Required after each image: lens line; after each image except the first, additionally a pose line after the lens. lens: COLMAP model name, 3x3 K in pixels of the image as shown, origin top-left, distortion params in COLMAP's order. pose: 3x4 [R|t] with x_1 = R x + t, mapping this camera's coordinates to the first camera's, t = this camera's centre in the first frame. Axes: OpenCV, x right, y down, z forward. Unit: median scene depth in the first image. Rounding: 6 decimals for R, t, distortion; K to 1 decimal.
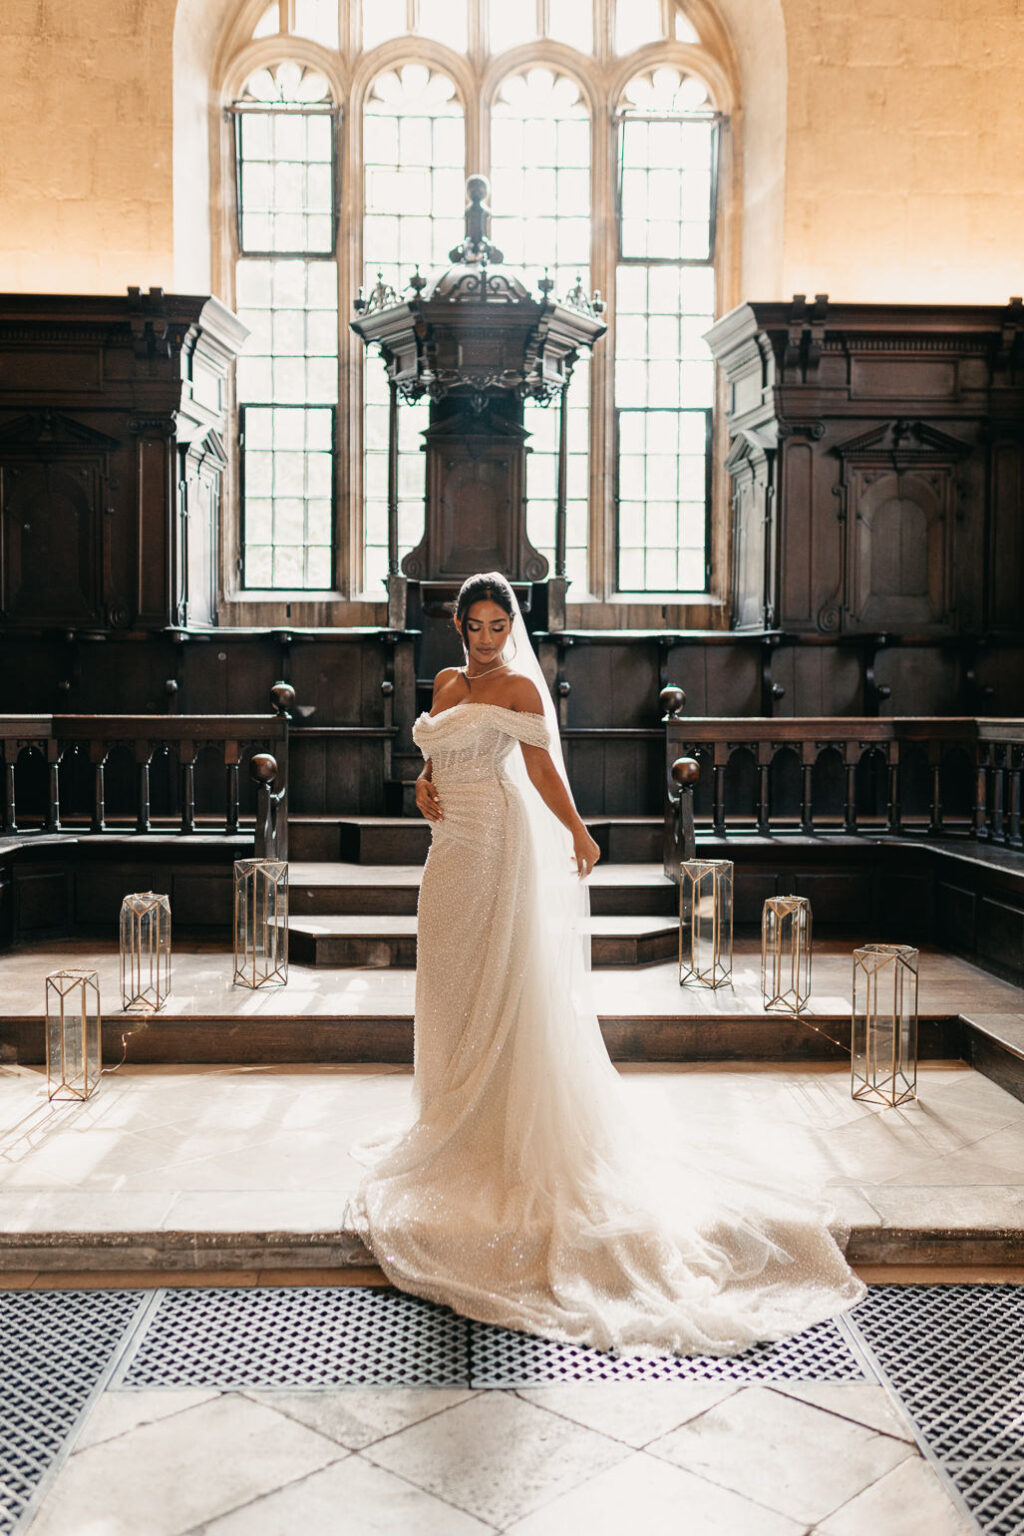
lens RADIAL K [[1330.4, 0, 512.0], [0, 1330.4, 768.0], [0, 0, 1]] dist [-0.018351, -0.005489]
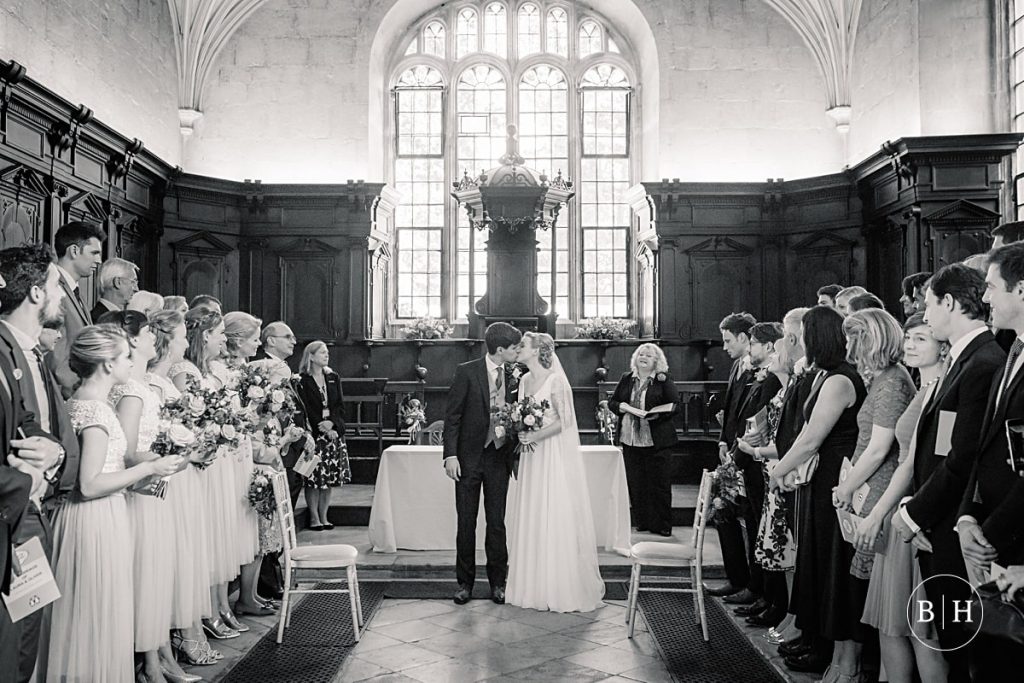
lens RADIAL K [[886.9, 0, 512.0], [0, 886.9, 341.5], [0, 0, 1]] dist [-0.018351, -0.005489]
pose [[0.999254, -0.004843, -0.038312, 0.025432], [0.001844, 0.996957, -0.077927, 0.006810], [0.038573, 0.077798, 0.996223, -0.359509]]
